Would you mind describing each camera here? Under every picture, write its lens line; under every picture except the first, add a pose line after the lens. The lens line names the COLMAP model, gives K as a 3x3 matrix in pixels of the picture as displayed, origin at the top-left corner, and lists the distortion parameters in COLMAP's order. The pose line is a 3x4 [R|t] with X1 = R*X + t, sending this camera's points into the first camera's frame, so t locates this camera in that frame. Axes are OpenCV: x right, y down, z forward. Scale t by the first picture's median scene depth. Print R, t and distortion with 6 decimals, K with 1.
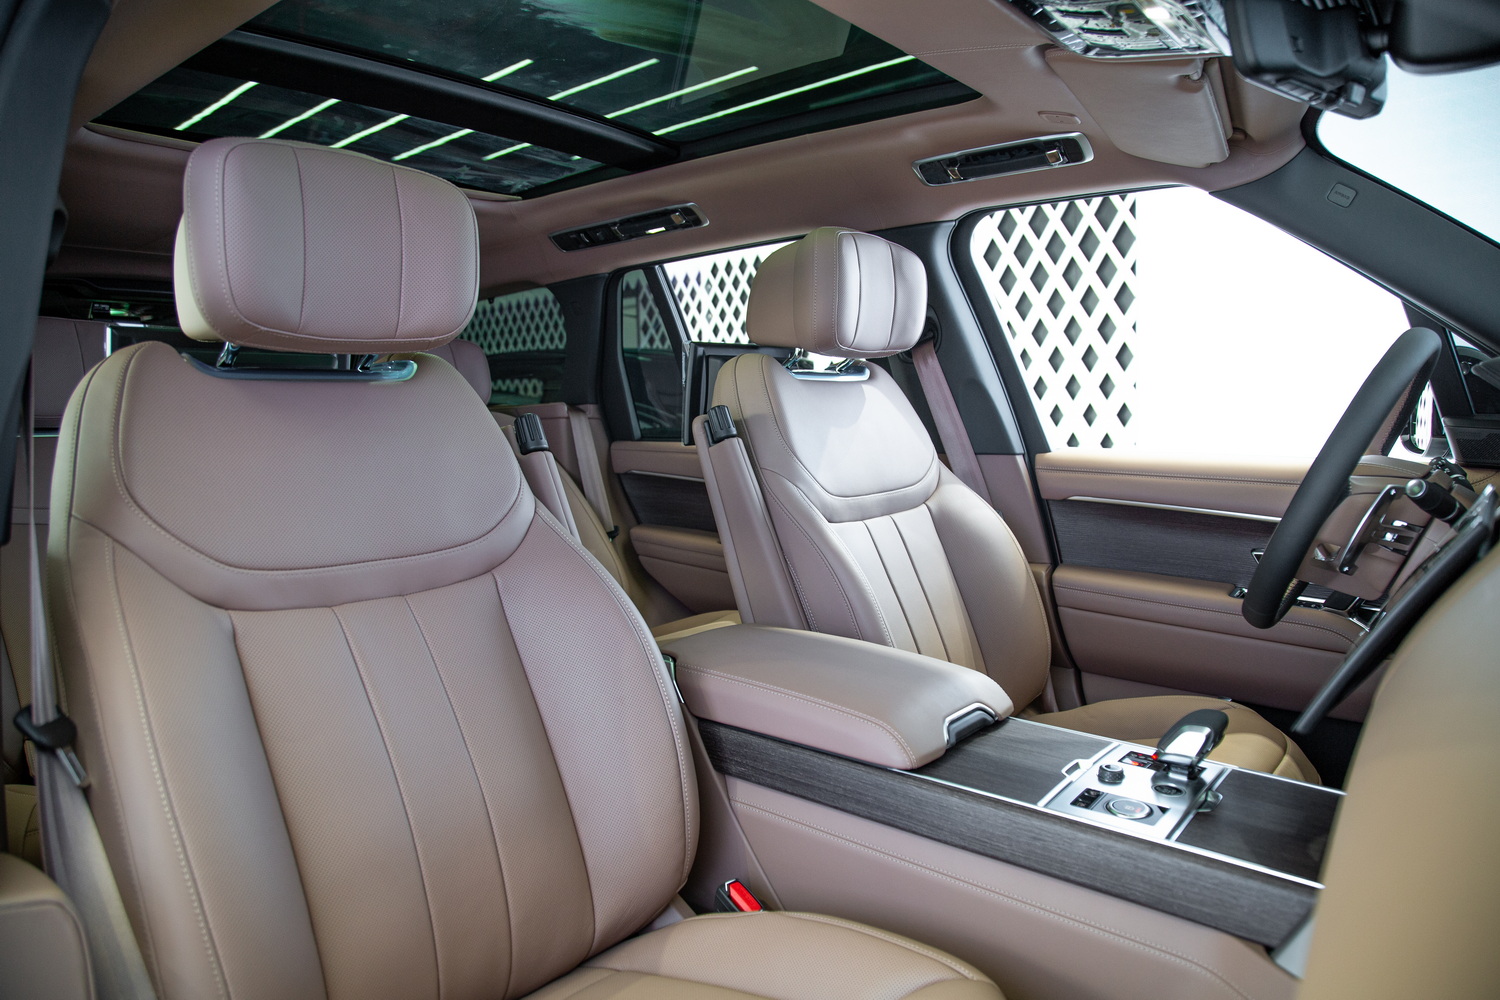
lens RADIAL K [[1009.9, 0, 750.3], [0, 1009.9, 523.0], [0, 0, 1]] dist [-0.125355, 0.061935]
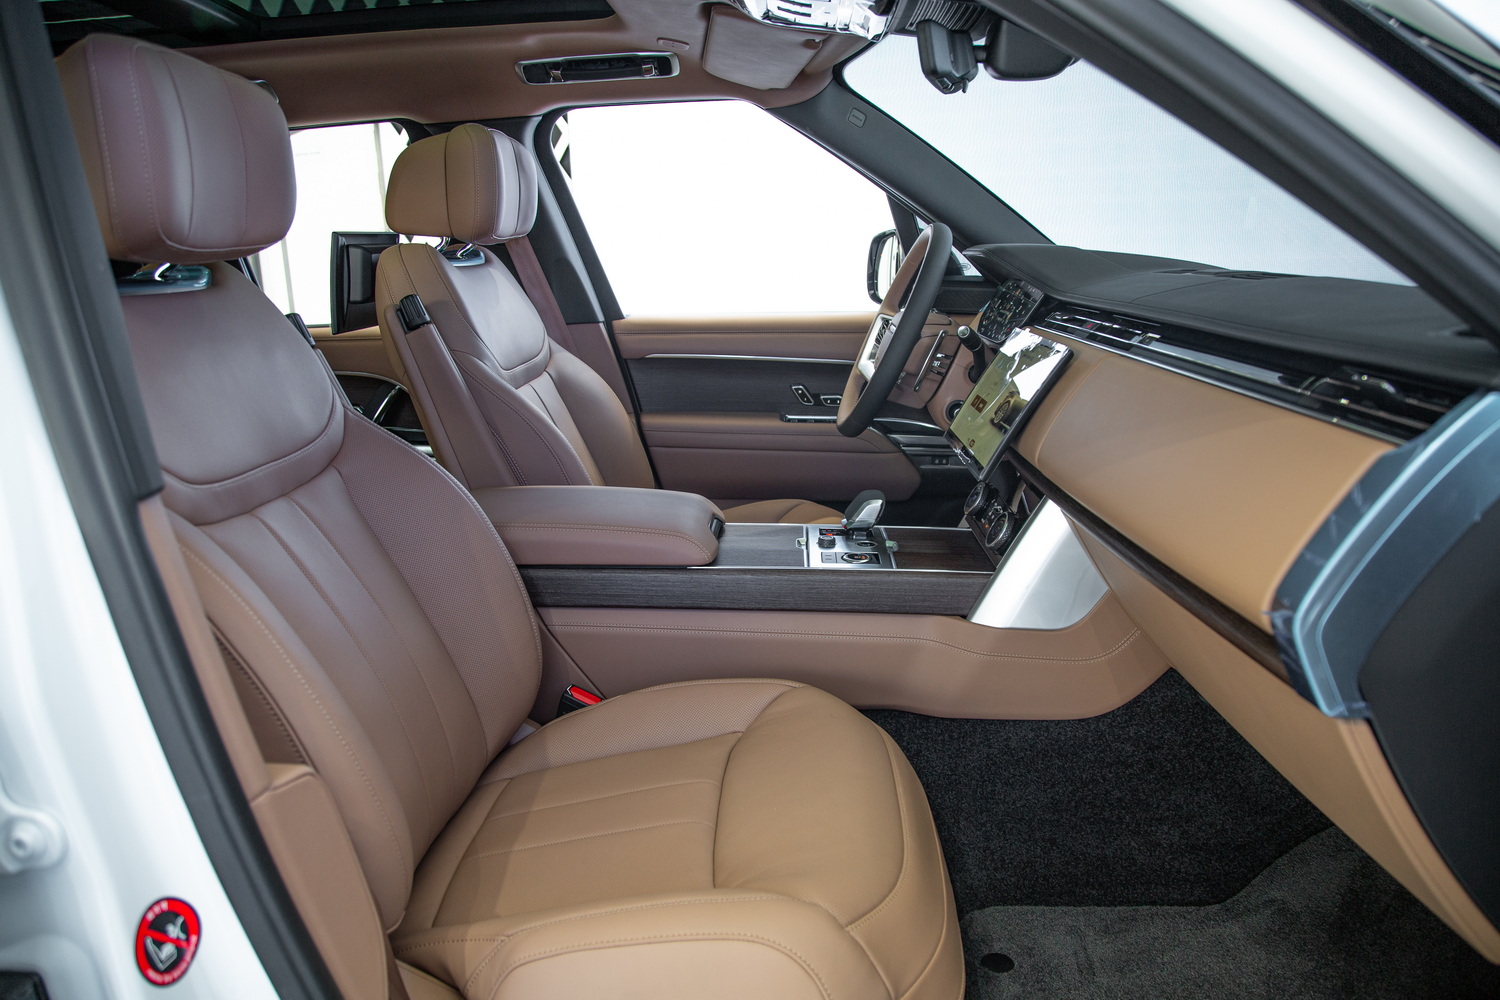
lens RADIAL K [[1034.4, 0, 758.1], [0, 1034.4, 532.9], [0, 0, 1]] dist [-0.134077, 0.053575]
pose [[0.800466, -0.170392, 0.574649, -0.379627], [0.087275, 0.981657, 0.169506, -0.016926], [-0.592990, -0.085532, 0.800654, -0.102558]]
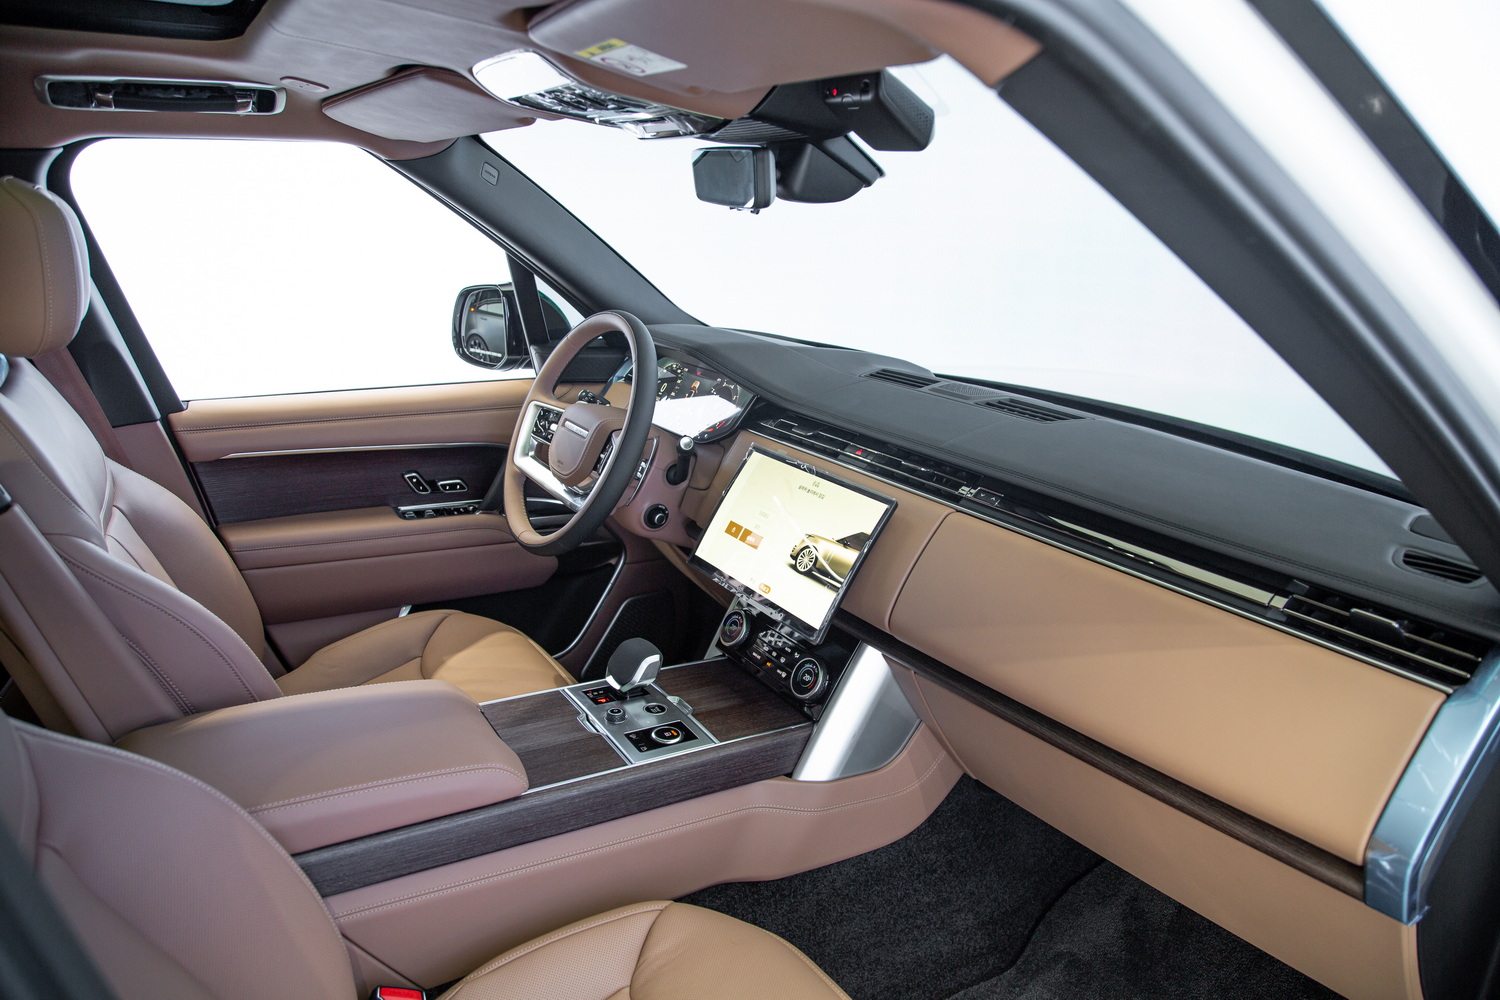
lens RADIAL K [[1009.9, 0, 750.3], [0, 1009.9, 523.0], [0, 0, 1]] dist [-0.125355, 0.061935]
pose [[0.328035, -0.270609, 0.905077, -0.439465], [0.074822, 0.962525, 0.260667, -0.199925], [-0.941698, -0.017788, 0.335990, 0.261241]]
